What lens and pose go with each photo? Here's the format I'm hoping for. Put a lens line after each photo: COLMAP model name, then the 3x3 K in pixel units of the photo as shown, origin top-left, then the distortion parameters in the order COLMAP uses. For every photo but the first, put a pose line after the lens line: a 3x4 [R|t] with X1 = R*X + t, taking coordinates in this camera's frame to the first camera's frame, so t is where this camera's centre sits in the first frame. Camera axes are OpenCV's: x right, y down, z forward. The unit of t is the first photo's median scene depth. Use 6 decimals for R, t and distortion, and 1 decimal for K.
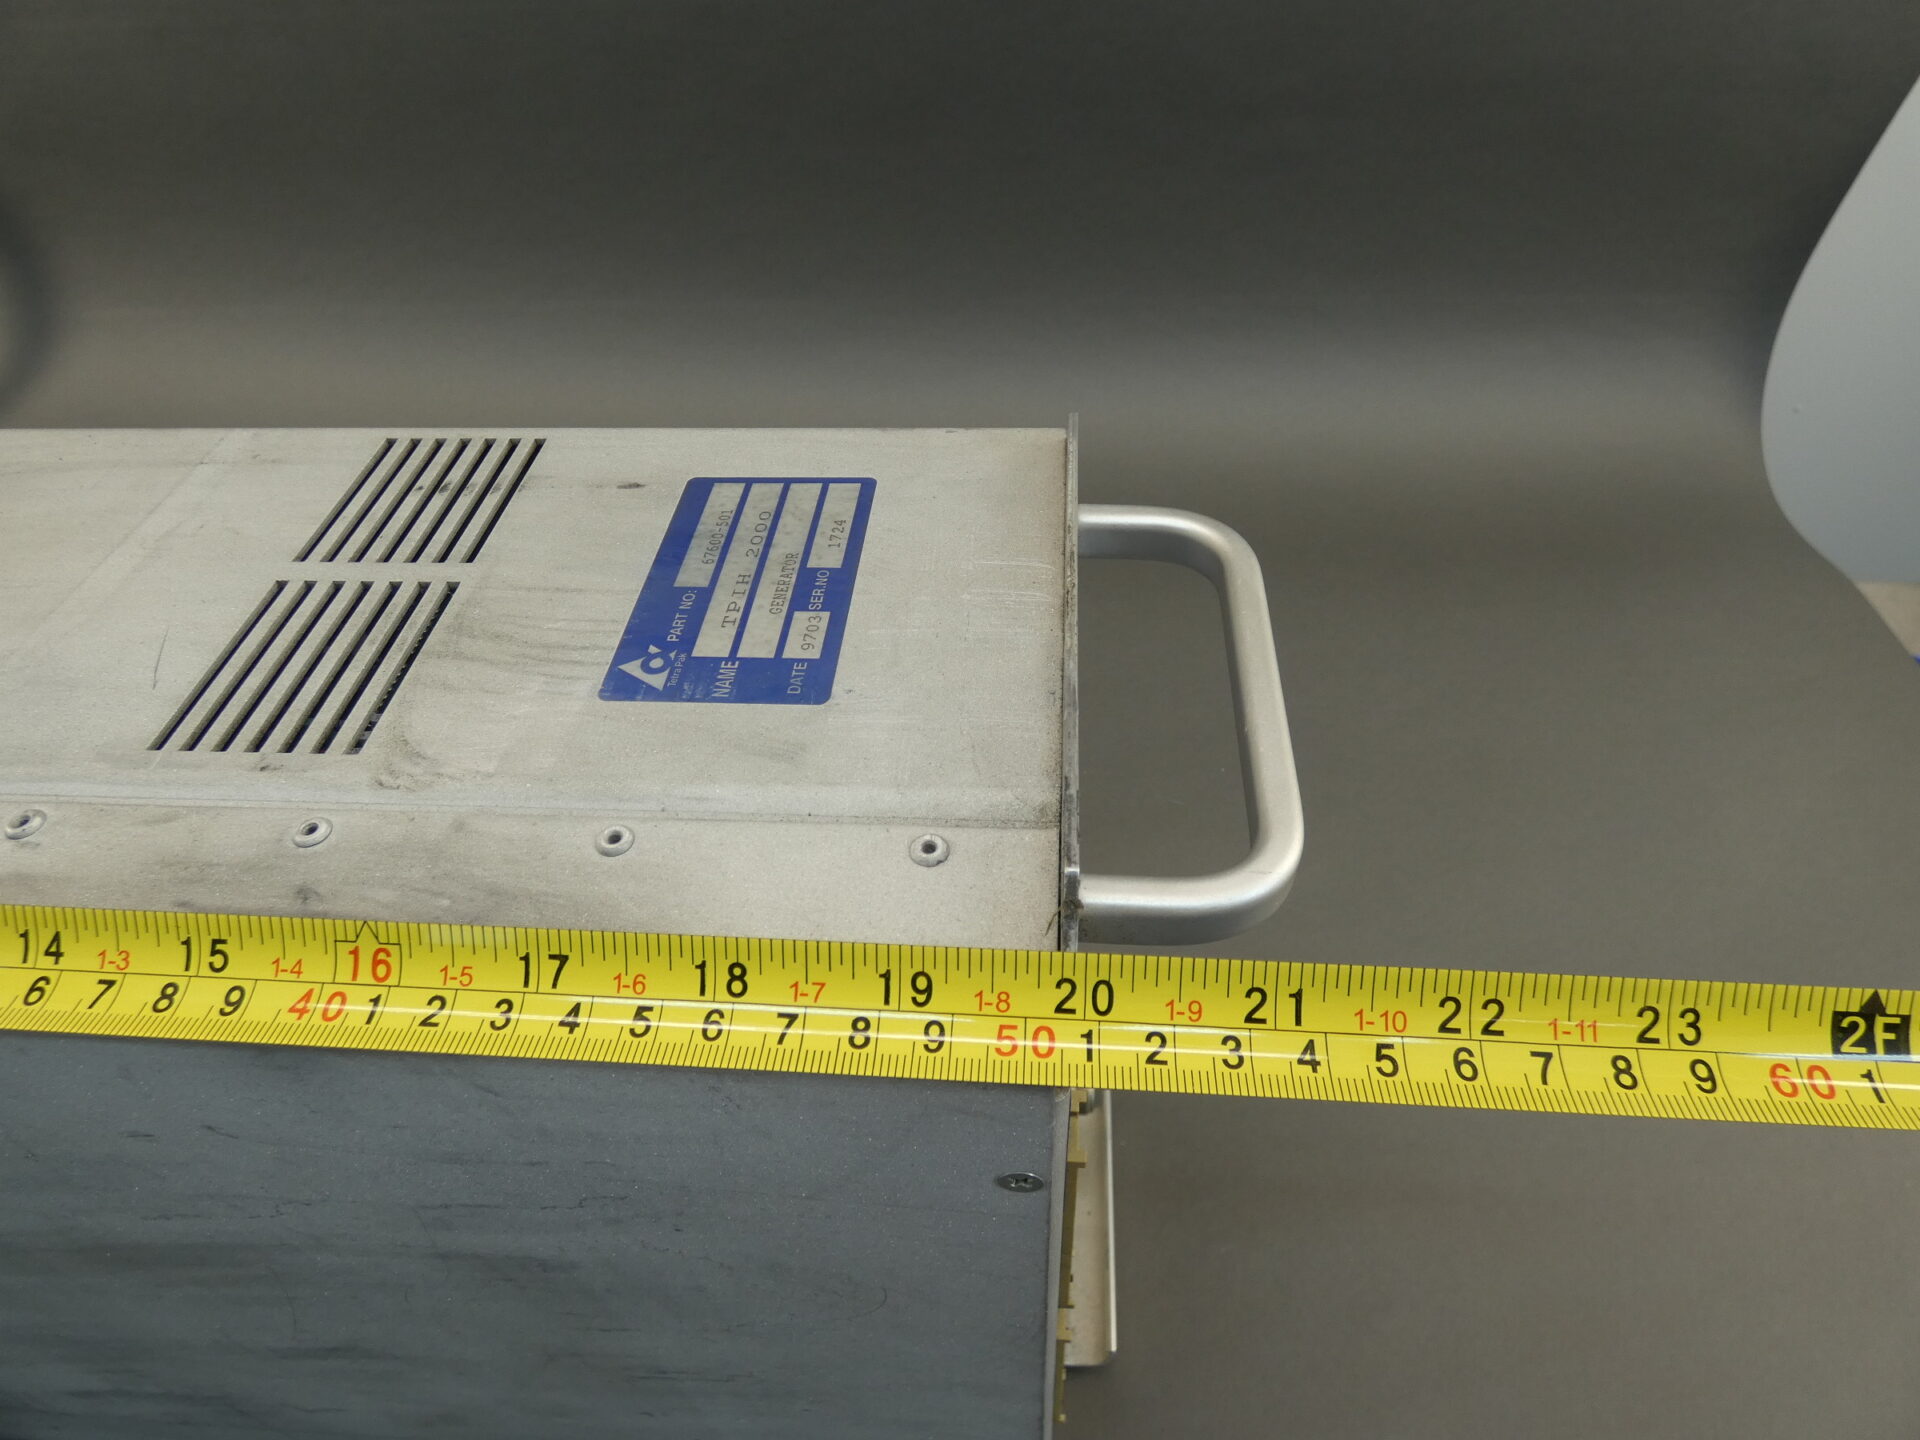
lens RADIAL K [[1152.6, 0, 958.7], [0, 1152.6, 708.1], [0, 0, 1]] dist [0.019109, -0.019525]
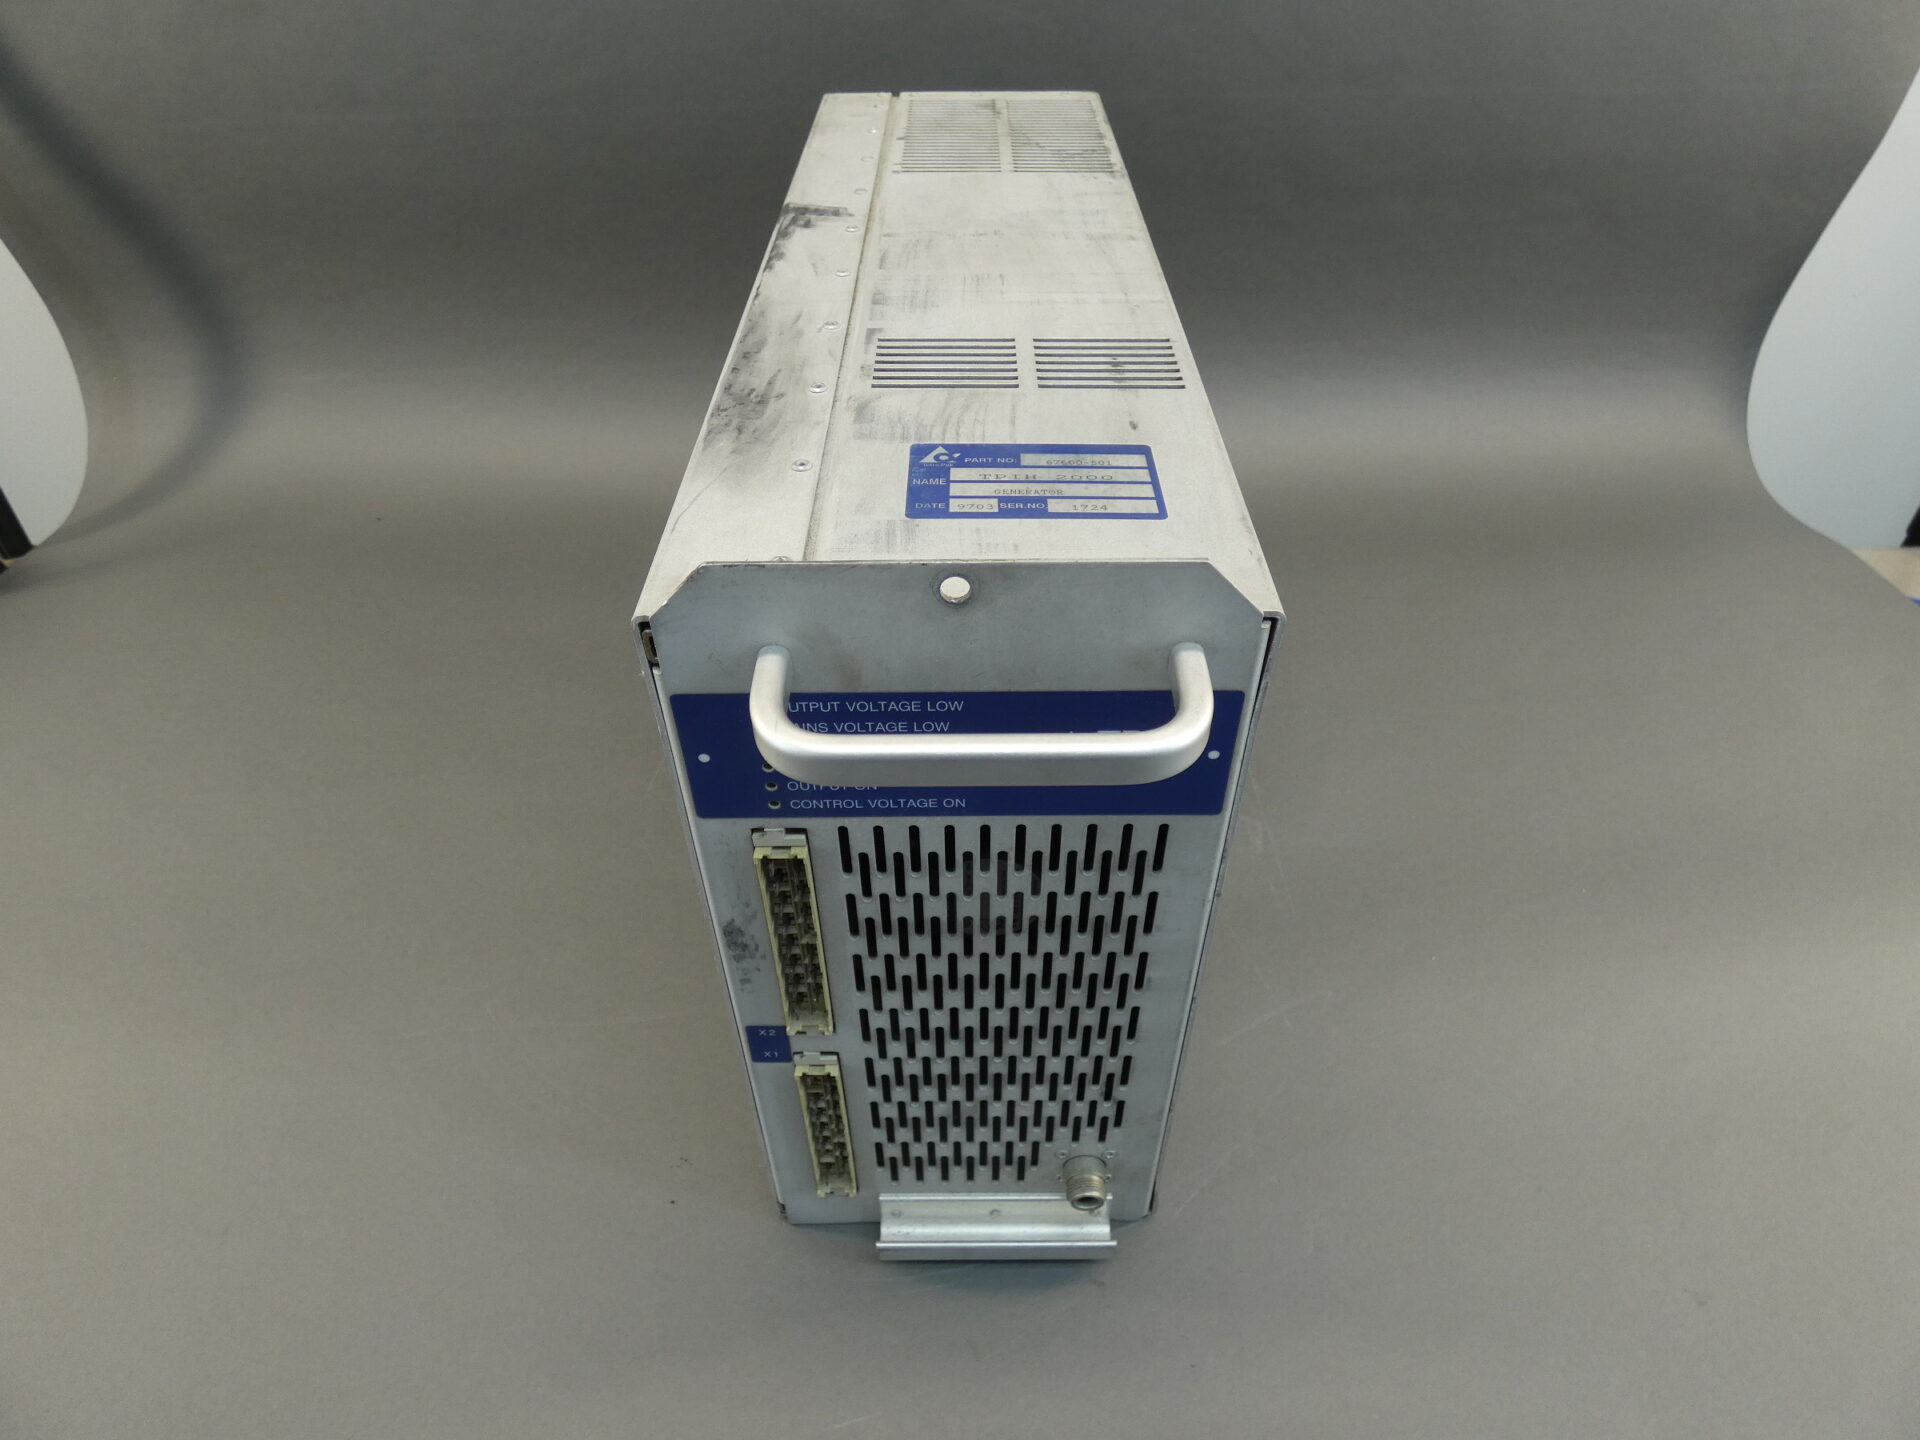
lens RADIAL K [[1152.6, 0, 958.7], [0, 1152.6, 708.1], [0, 0, 1]] dist [0.019109, -0.019525]
pose [[0.070723, 0.684664, -0.725420, 1.059473], [-0.706898, 0.547497, 0.447820, -0.541984], [0.703771, 0.481126, 0.522708, 0.335691]]
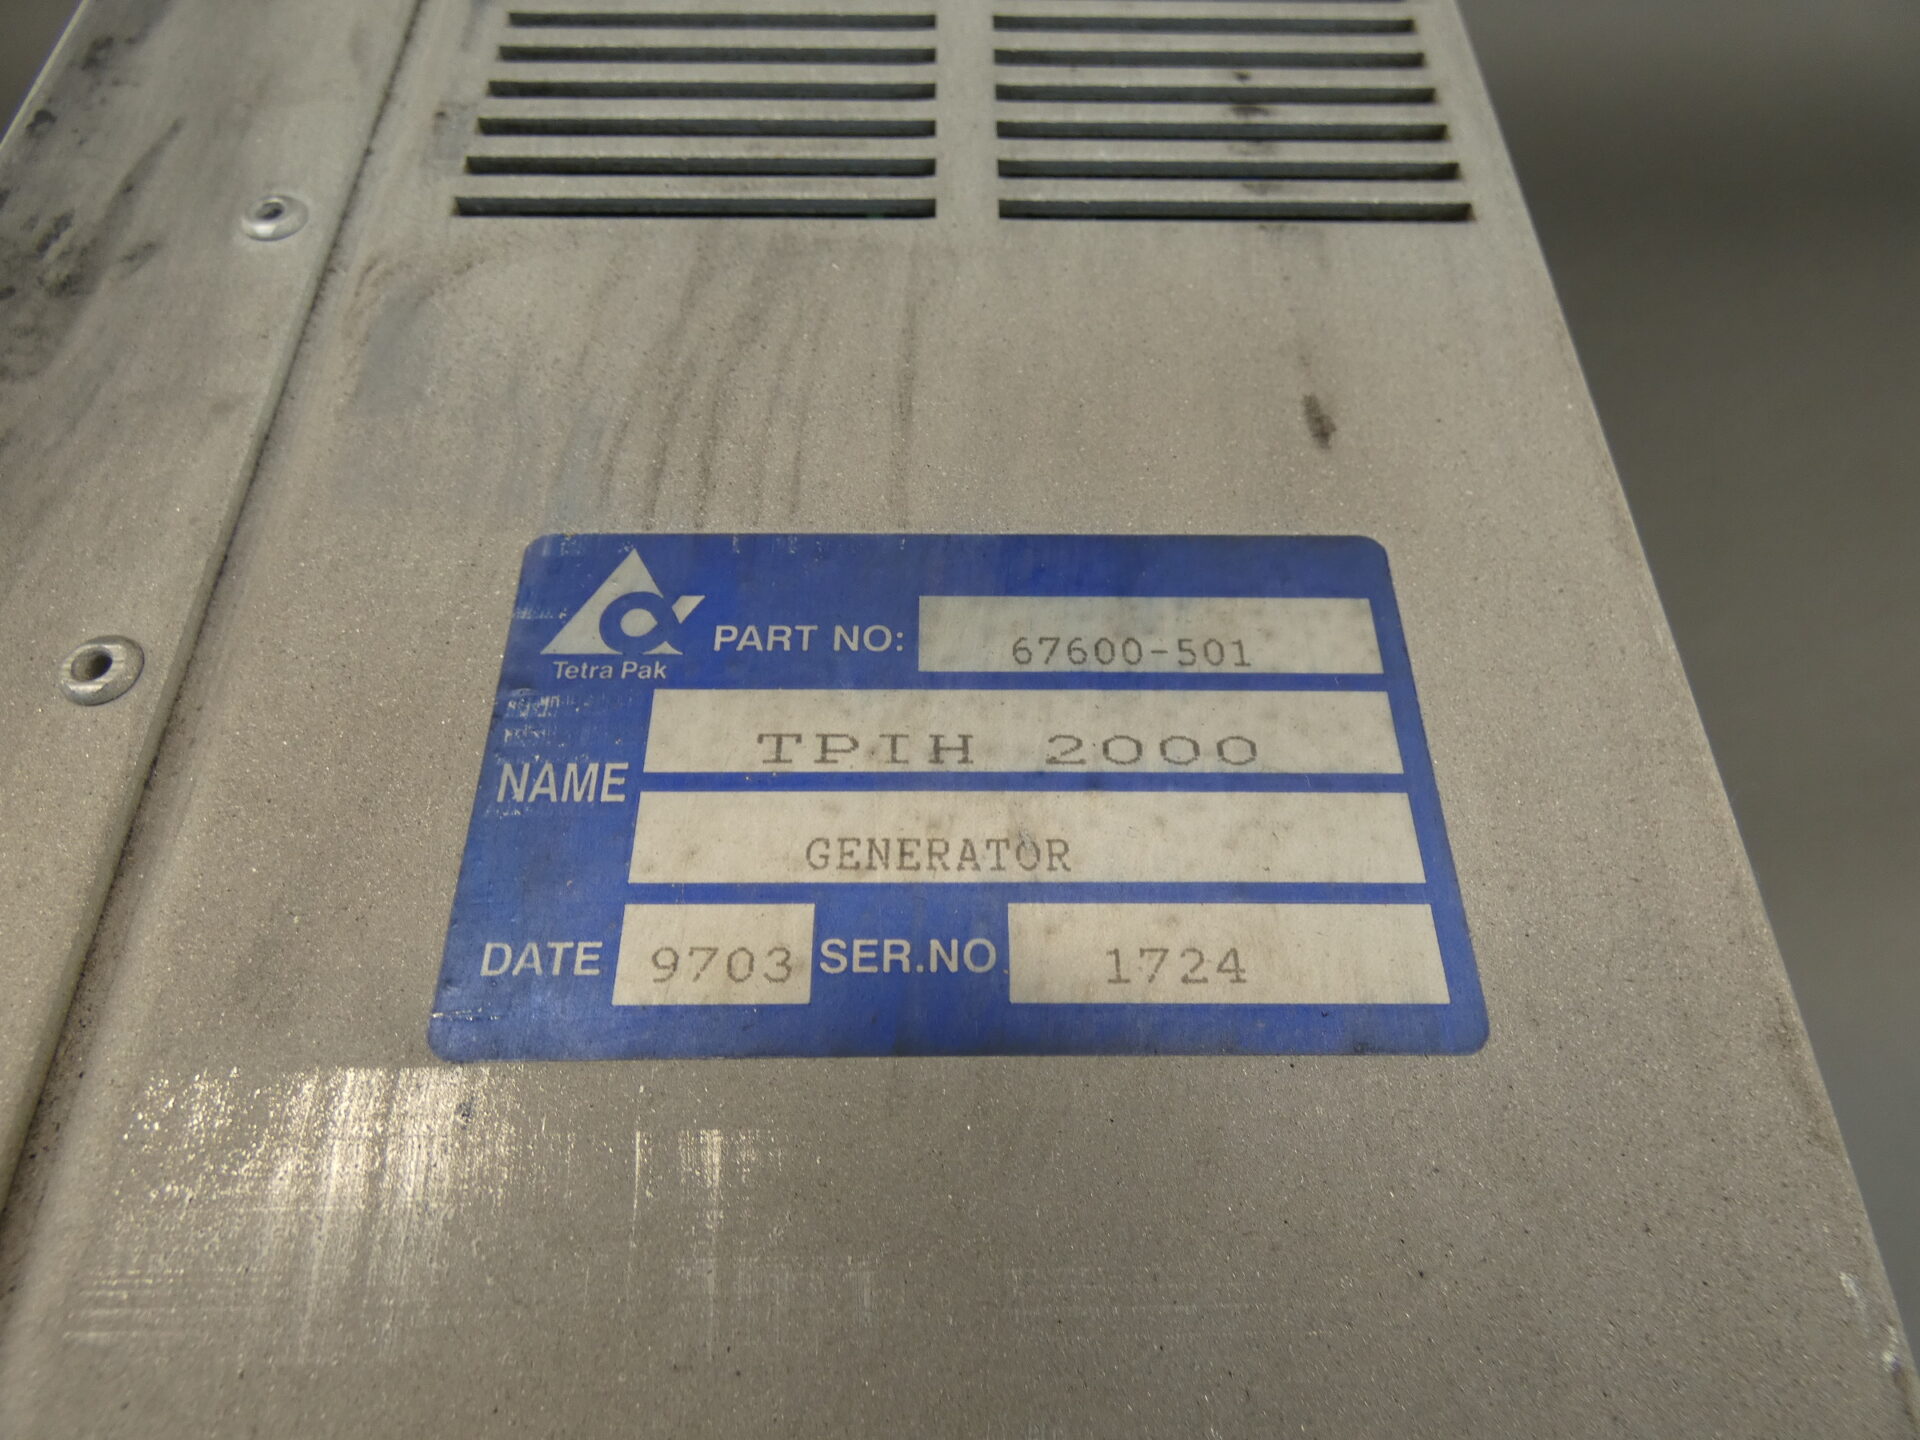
lens RADIAL K [[1152.6, 0, 958.7], [0, 1152.6, 708.1], [0, 0, 1]] dist [0.019109, -0.019525]
pose [[0.081482, 0.905233, -0.417030, -0.041459], [-0.714744, 0.344687, 0.608549, -0.355479], [0.694623, 0.248484, 0.675096, 0.758045]]
